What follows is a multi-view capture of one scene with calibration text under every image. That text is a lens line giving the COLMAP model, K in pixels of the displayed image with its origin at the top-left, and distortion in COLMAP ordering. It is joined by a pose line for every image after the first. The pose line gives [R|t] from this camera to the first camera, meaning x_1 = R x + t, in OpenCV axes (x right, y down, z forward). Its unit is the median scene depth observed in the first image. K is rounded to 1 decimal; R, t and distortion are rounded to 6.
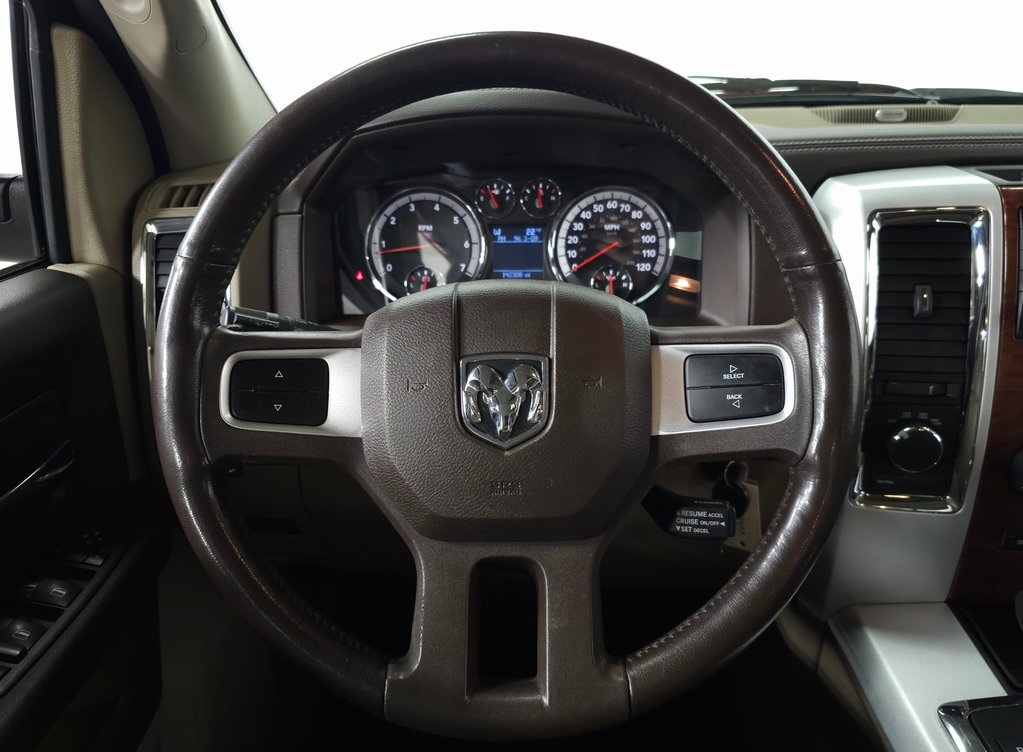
lens RADIAL K [[722.2, 0, 529.2], [0, 722.2, 377.9], [0, 0, 1]] dist [0.020320, -0.008194]
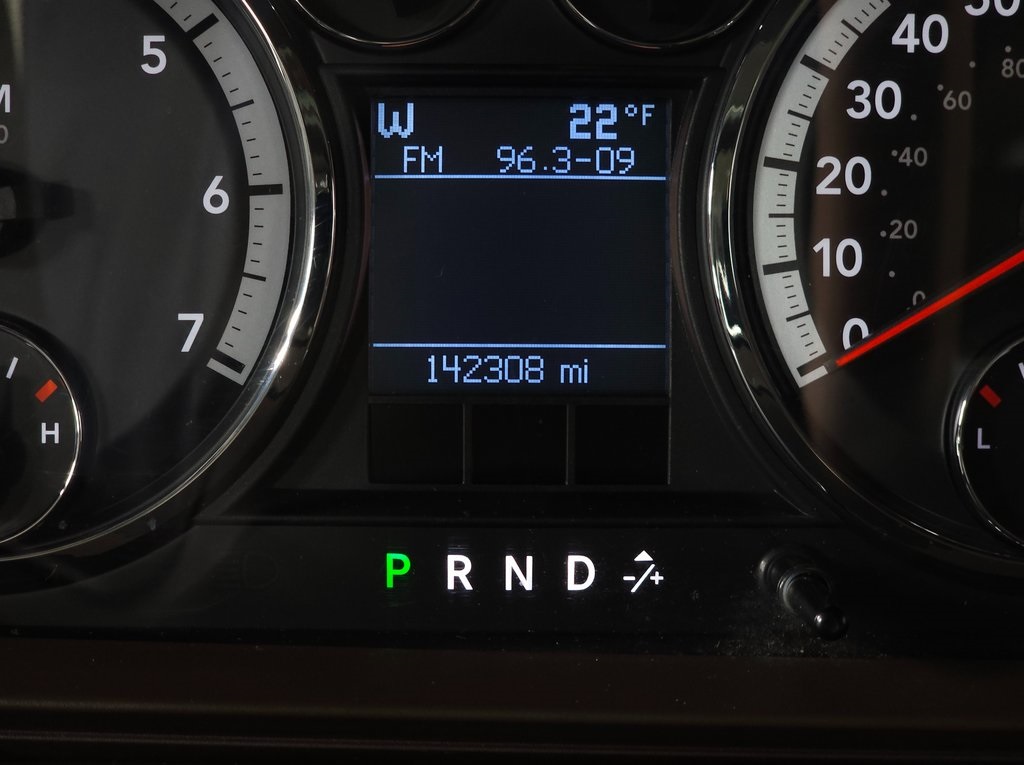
lens RADIAL K [[2195.2, 0, 511.1], [0, 2195.2, 381.8], [0, 0, 1]] dist [-0.267897, 0.000000]
pose [[0.998651, 0.004152, 0.051766, -0.044353], [-0.003526, 0.999920, -0.012185, -0.136656], [-0.051812, 0.011986, 0.998585, 0.495913]]
